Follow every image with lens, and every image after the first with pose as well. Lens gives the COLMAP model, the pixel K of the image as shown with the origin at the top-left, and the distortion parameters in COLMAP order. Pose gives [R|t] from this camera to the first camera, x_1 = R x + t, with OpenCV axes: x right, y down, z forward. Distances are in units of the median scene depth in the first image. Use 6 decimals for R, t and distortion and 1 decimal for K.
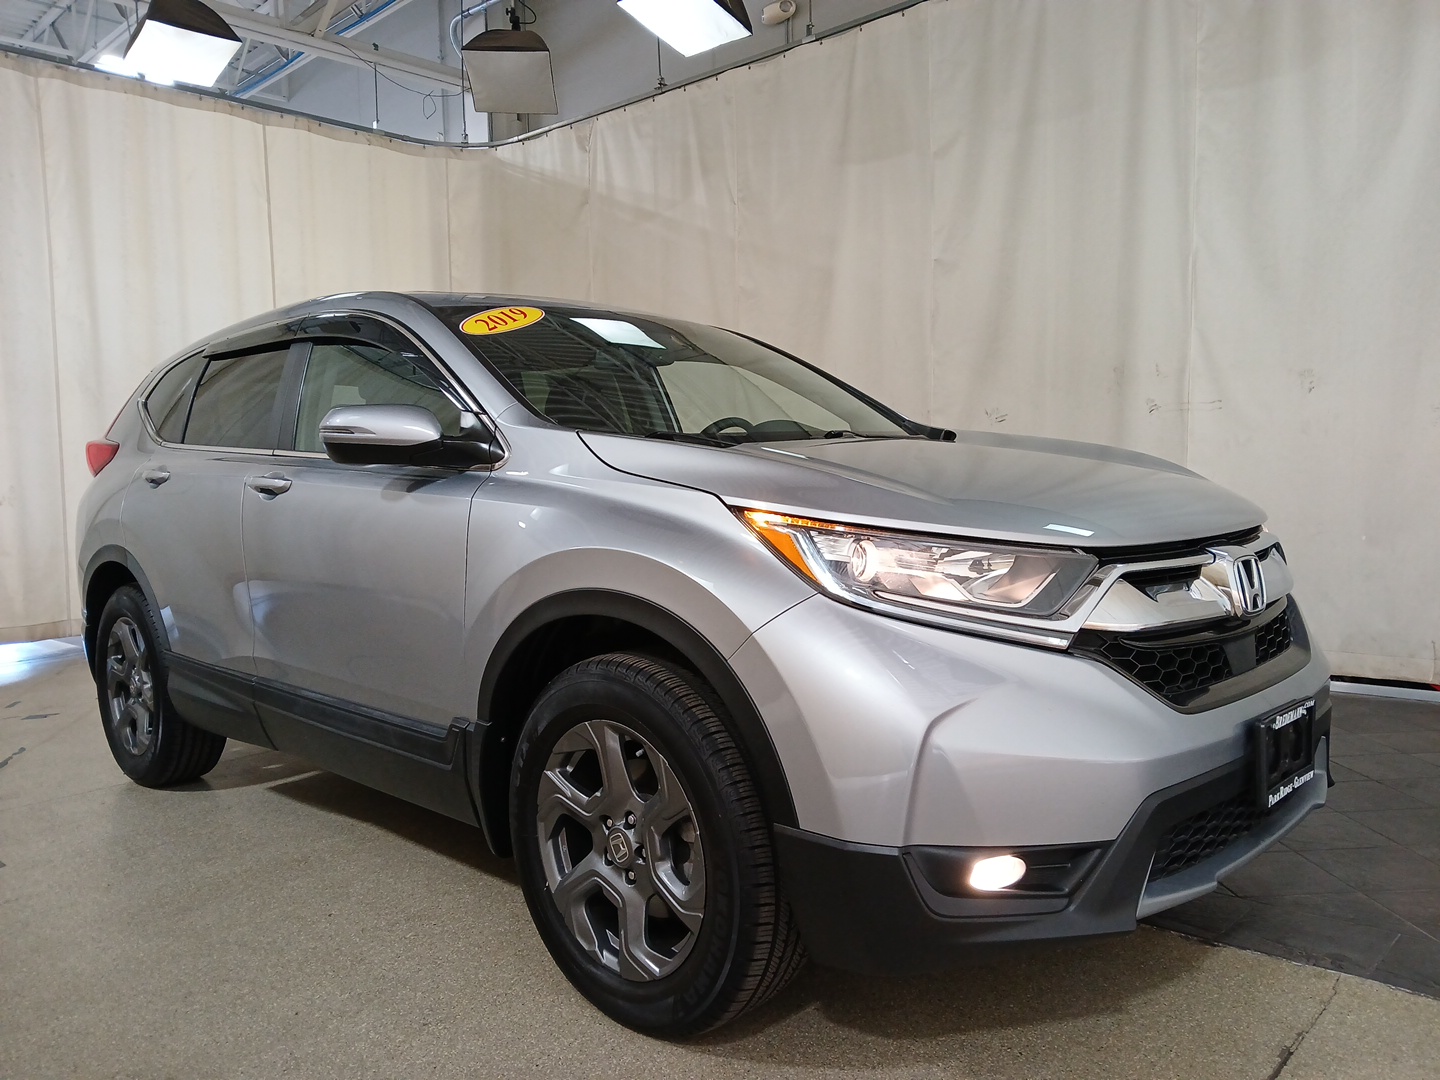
lens RADIAL K [[1116.5, 0, 720.0], [0, 1116.5, 540.0], [0, 0, 1]] dist [0.035510, -0.055567]
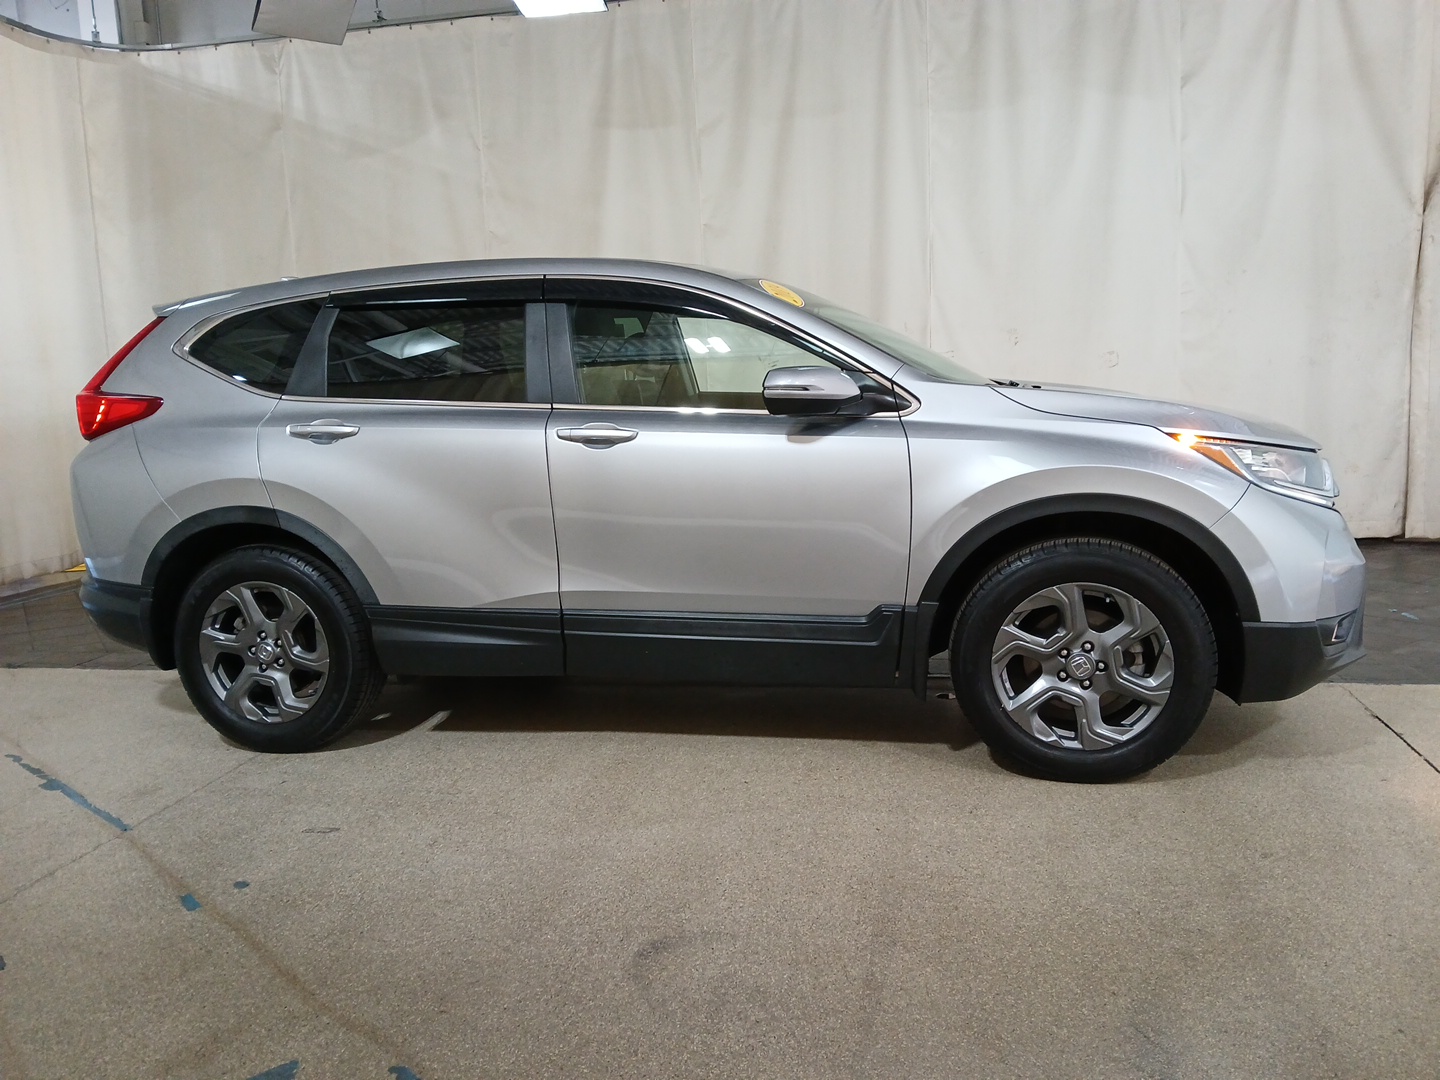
lens RADIAL K [[1115.9, 0, 720.0], [0, 1115.9, 540.0], [0, 0, 1]] dist [0.038093, -0.059468]
pose [[0.861084, -0.082094, 0.501792, -0.825240], [0.052586, 0.995966, 0.072704, -0.018904], [-0.505737, -0.036217, 0.861927, -0.027943]]
